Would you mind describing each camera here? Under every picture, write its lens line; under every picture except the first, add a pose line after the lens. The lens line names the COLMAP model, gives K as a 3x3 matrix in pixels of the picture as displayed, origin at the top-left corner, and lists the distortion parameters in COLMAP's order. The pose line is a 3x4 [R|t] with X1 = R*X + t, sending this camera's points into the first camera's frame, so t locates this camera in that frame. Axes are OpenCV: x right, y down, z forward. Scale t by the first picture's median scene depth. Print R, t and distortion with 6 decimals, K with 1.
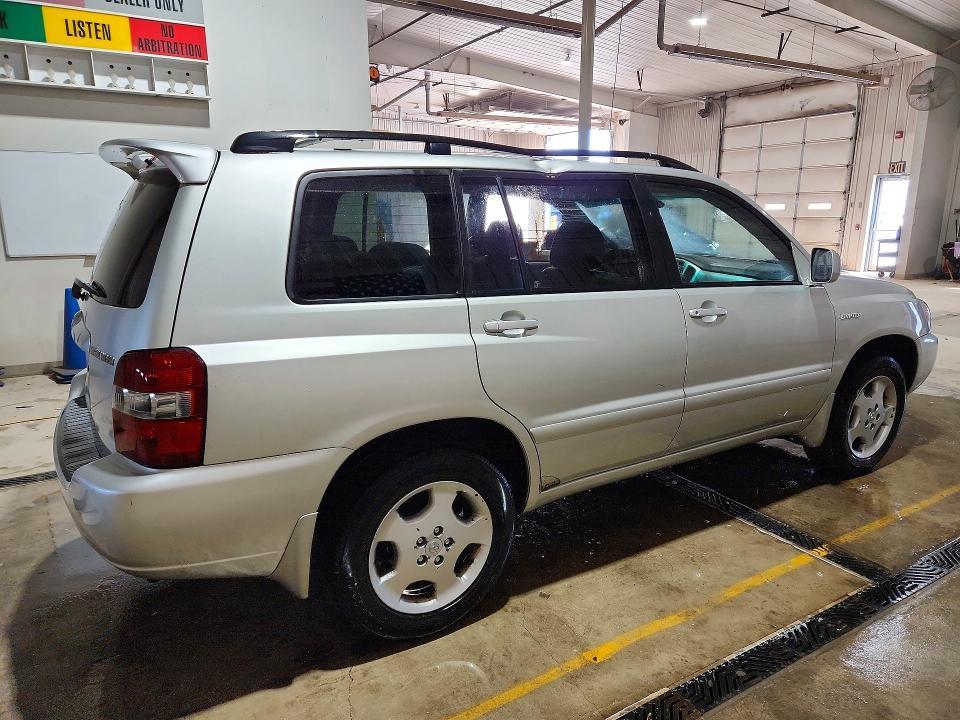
lens RADIAL K [[691.8, 0, 484.1], [0, 691.8, 363.1], [0, 0, 1]] dist [0.079766, -0.081169]
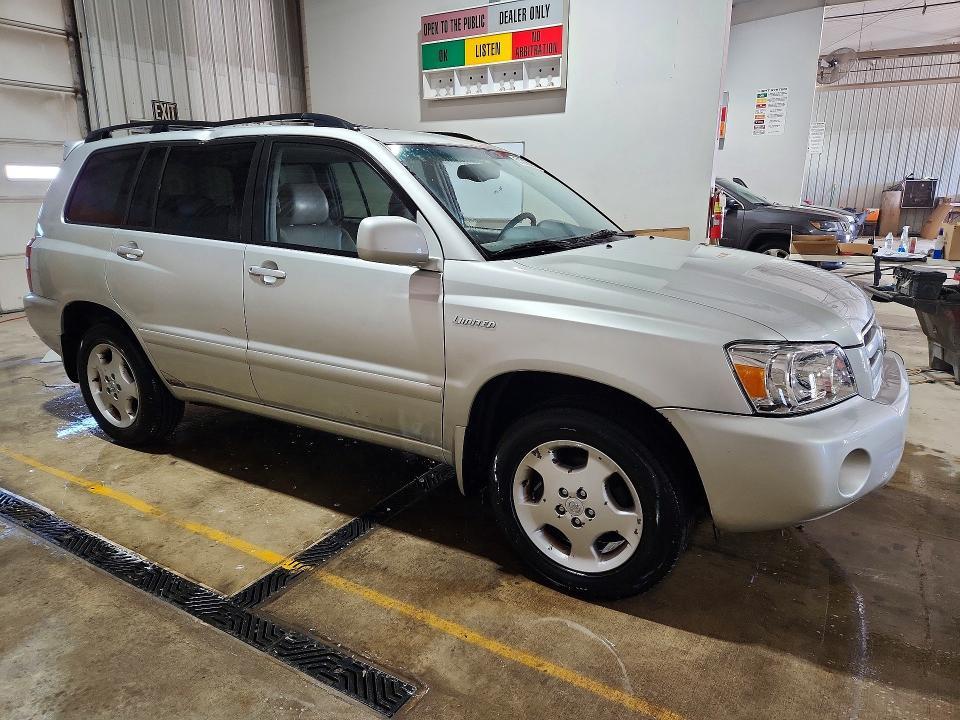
lens RADIAL K [[691.8, 0, 484.1], [0, 691.8, 363.1], [0, 0, 1]] dist [0.079766, -0.081169]
pose [[0.396730, 0.218853, -0.891464, 1.160214], [-0.198436, 0.968646, 0.149490, -0.133944], [0.896230, 0.117592, 0.427720, 0.736086]]
